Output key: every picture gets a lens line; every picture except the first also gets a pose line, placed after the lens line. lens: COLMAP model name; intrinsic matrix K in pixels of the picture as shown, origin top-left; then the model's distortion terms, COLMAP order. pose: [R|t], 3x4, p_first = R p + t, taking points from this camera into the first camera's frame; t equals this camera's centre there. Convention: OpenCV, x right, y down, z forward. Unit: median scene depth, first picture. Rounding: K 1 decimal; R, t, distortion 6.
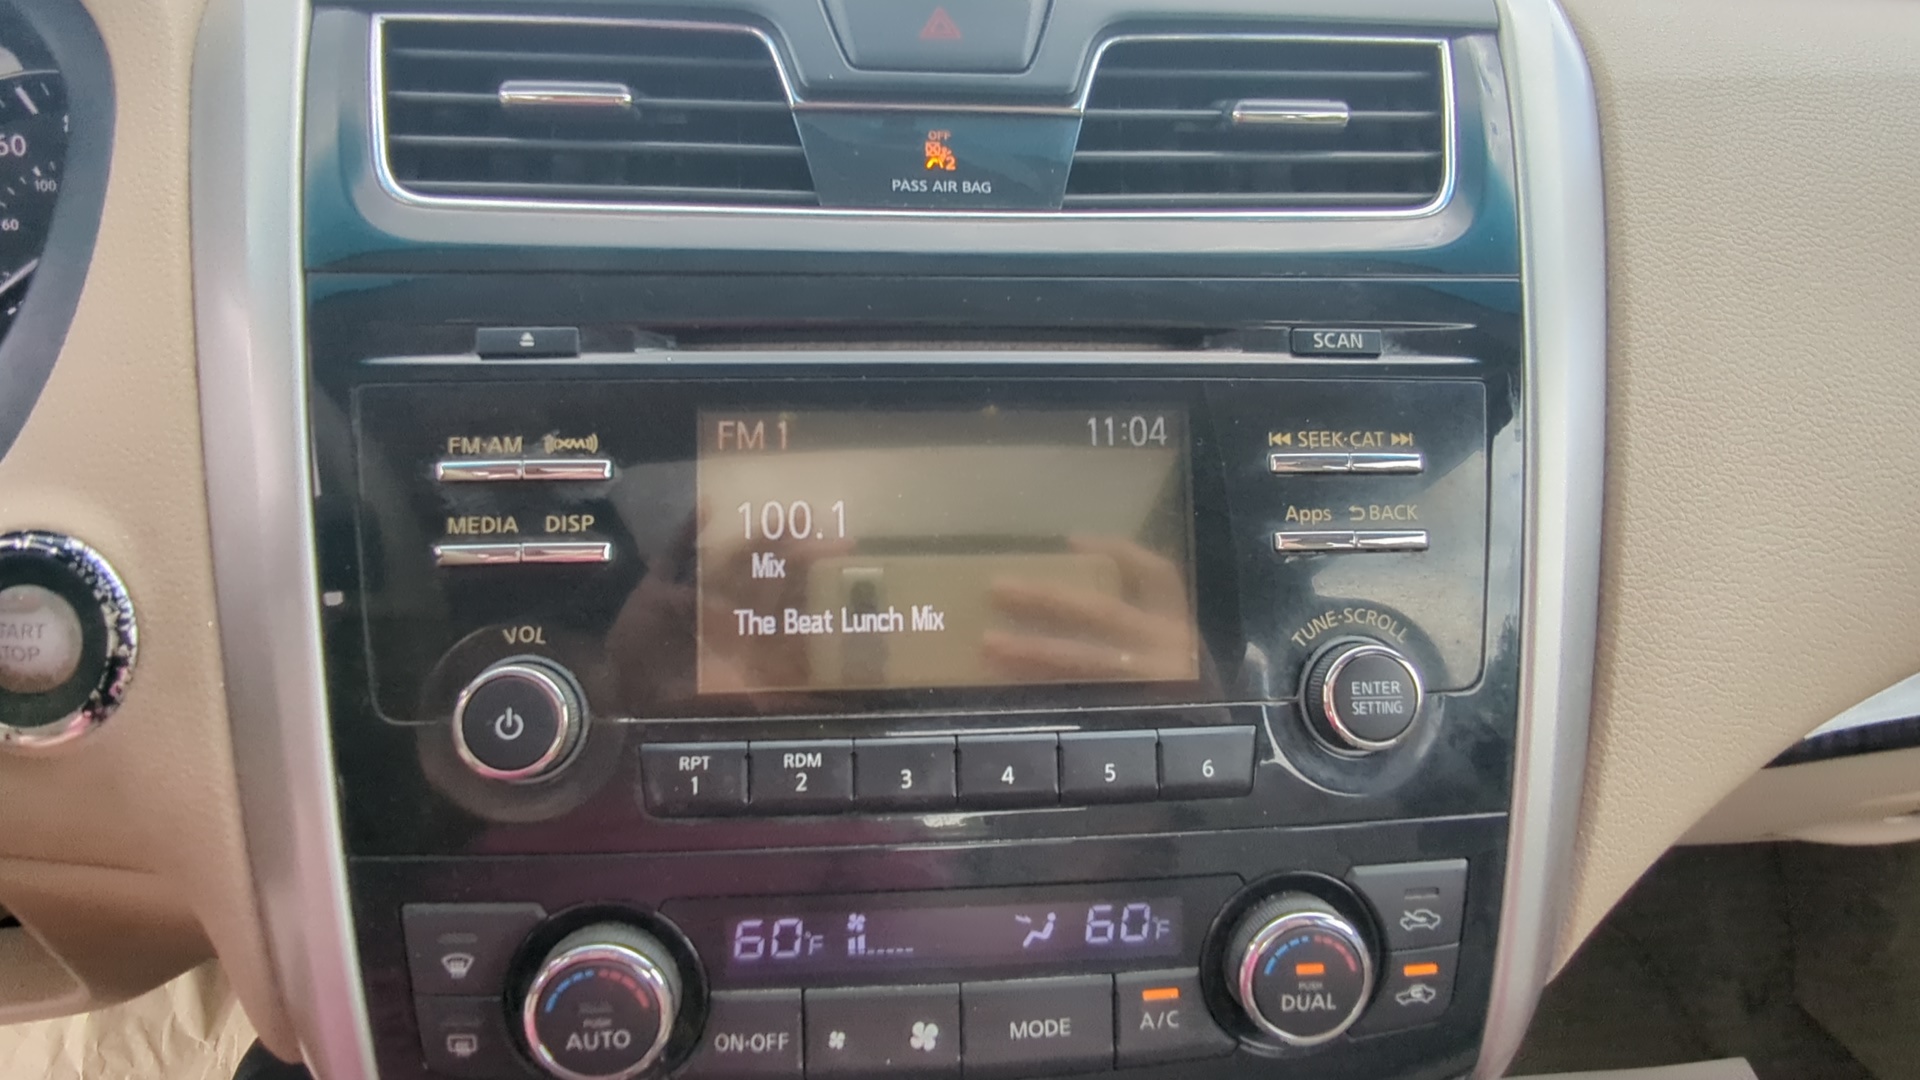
lens RADIAL K [[1113.6, 0, 953.9], [0, 1113.6, 542.8], [0, 0, 1]] dist [-0.002910, 0.002111]
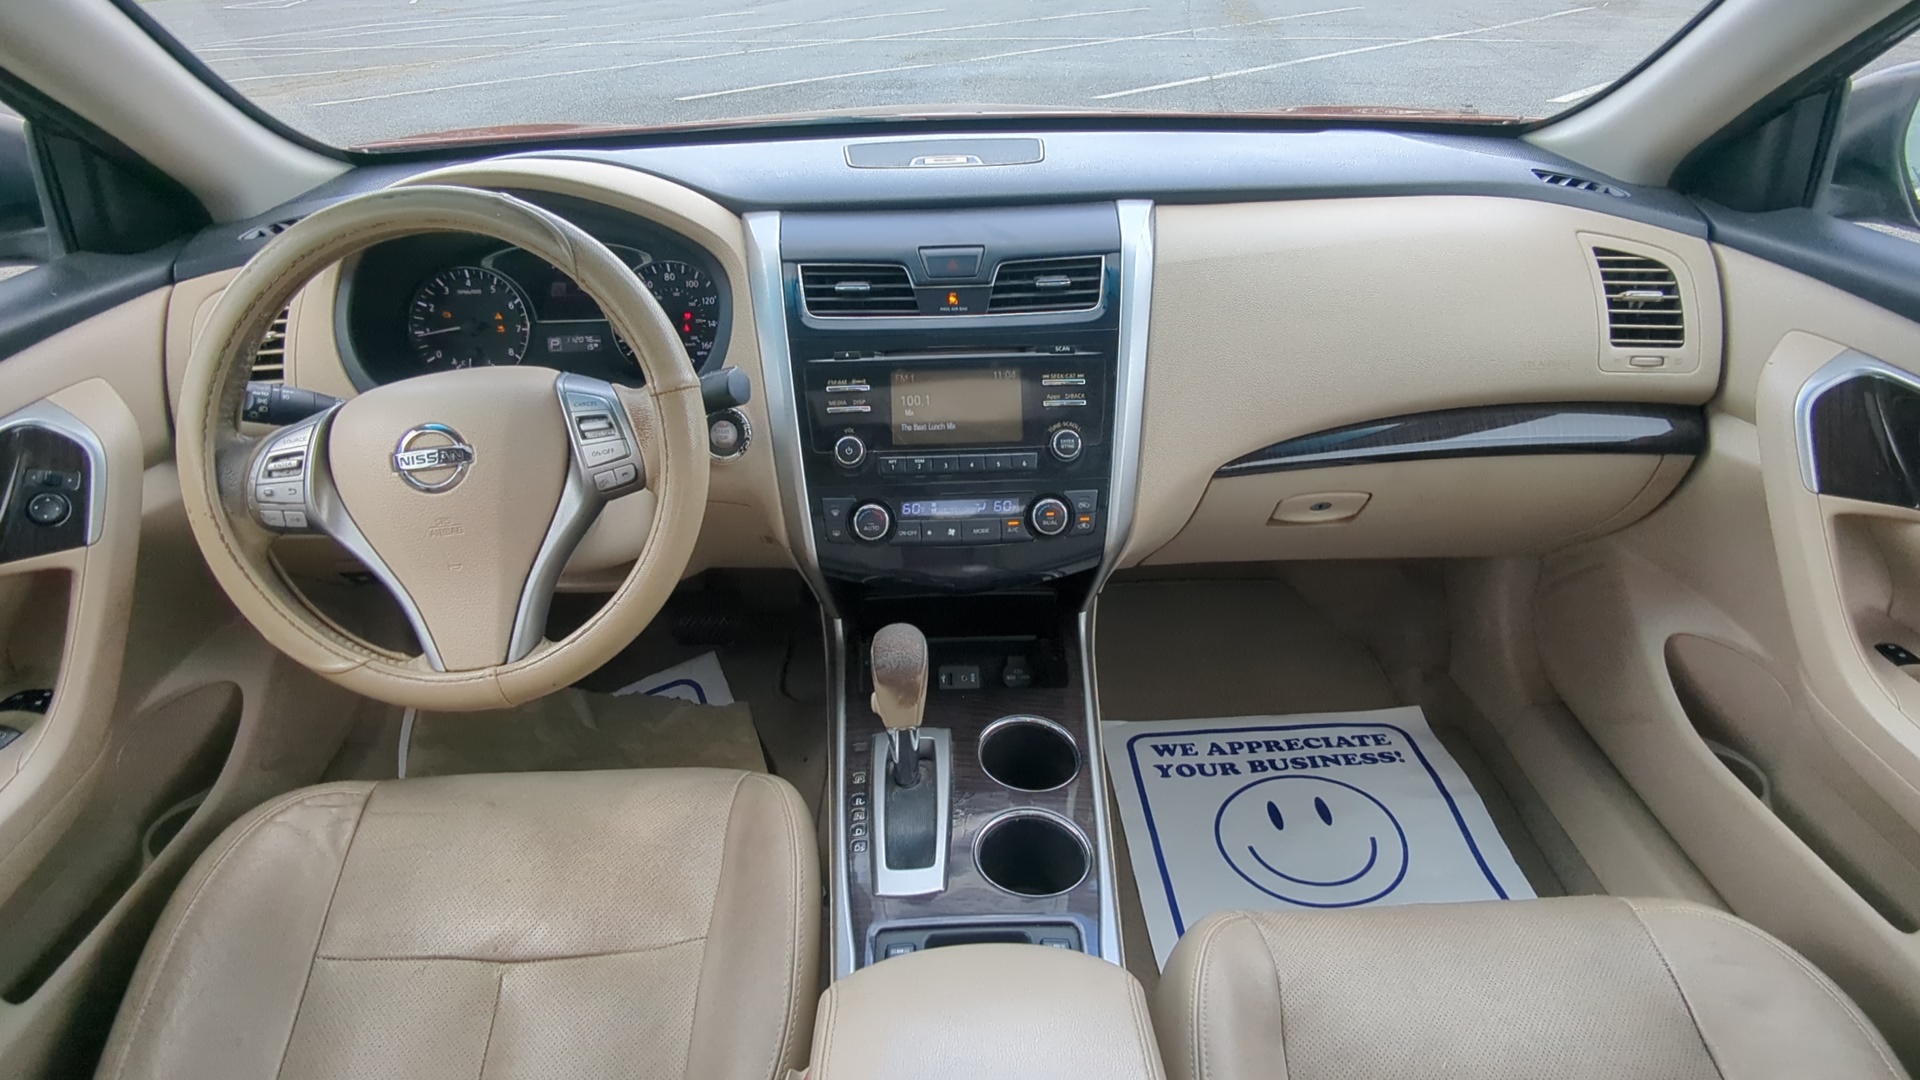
lens RADIAL K [[1113.6, 0, 953.9], [0, 1113.6, 542.8], [0, 0, 1]] dist [-0.002910, 0.002111]
pose [[0.998495, -0.010756, -0.053782, 0.187066], [0.014640, 0.997271, 0.072355, 0.192749], [0.052857, -0.073034, 0.995928, -2.839851]]
